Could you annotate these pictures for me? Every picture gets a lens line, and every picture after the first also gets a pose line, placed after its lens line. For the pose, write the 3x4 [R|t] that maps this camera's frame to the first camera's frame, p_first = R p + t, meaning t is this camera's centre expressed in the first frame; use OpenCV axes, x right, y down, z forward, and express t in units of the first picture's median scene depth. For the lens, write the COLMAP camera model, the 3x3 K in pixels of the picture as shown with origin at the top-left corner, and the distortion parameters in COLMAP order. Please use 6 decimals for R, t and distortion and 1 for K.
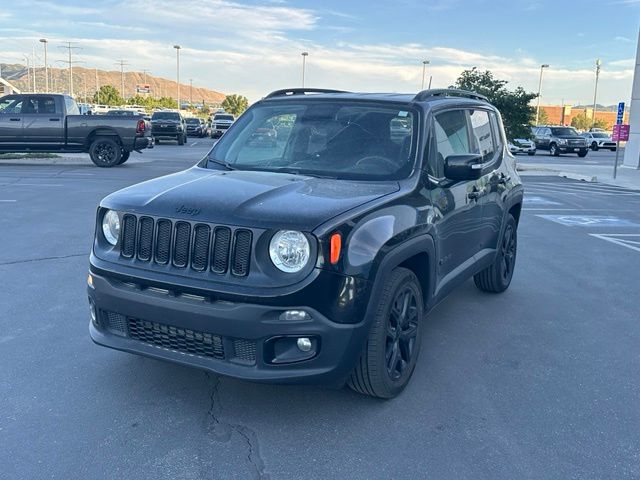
lens RADIAL K [[648.8, 0, 312.5], [0, 648.8, 238.5], [0, 0, 1]] dist [0.176009, -0.361079]
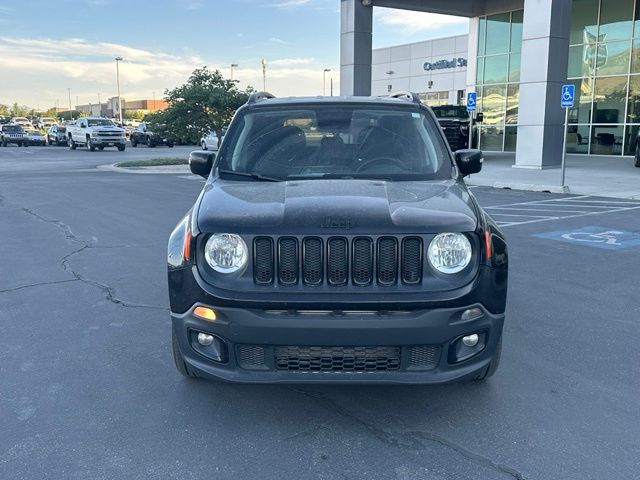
lens RADIAL K [[648.8, 0, 312.5], [0, 648.8, 238.5], [0, 0, 1]] dist [0.176009, -0.361079]
pose [[0.890879, -0.112474, 0.440095, -0.645997], [0.110798, 0.993402, 0.029593, -0.054612], [-0.440520, 0.022398, 0.897464, 0.158496]]
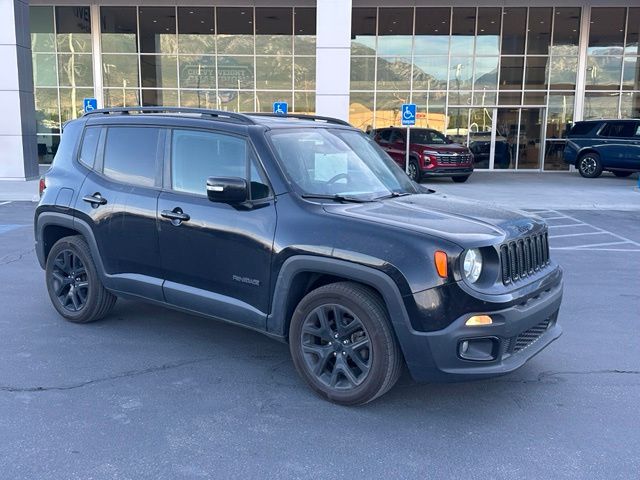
lens RADIAL K [[648.8, 0, 312.5], [0, 648.8, 238.5], [0, 0, 1]] dist [0.176009, -0.361079]
pose [[0.151074, -0.185724, 0.970919, -1.442216], [0.166606, 0.972925, 0.160184, -0.284964], [-0.974381, 0.137562, 0.177926, 1.162459]]
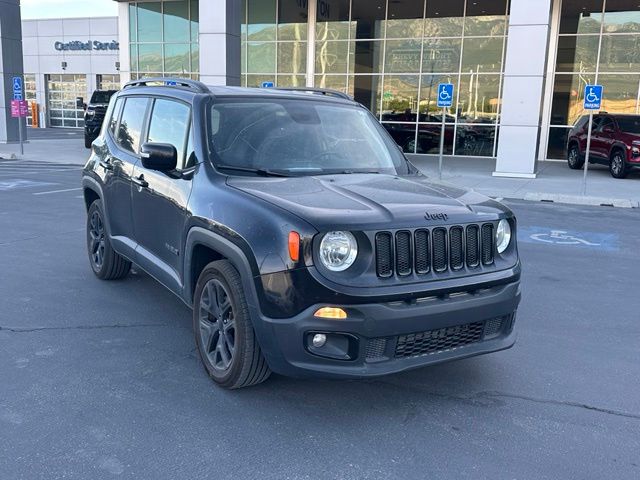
lens RADIAL K [[648.8, 0, 312.5], [0, 648.8, 238.5], [0, 0, 1]] dist [0.176009, -0.361079]
pose [[0.502994, -0.173344, 0.846728, -1.174143], [0.134879, 0.983421, 0.121204, -0.159894], [-0.853700, 0.053241, 0.518036, 0.629443]]
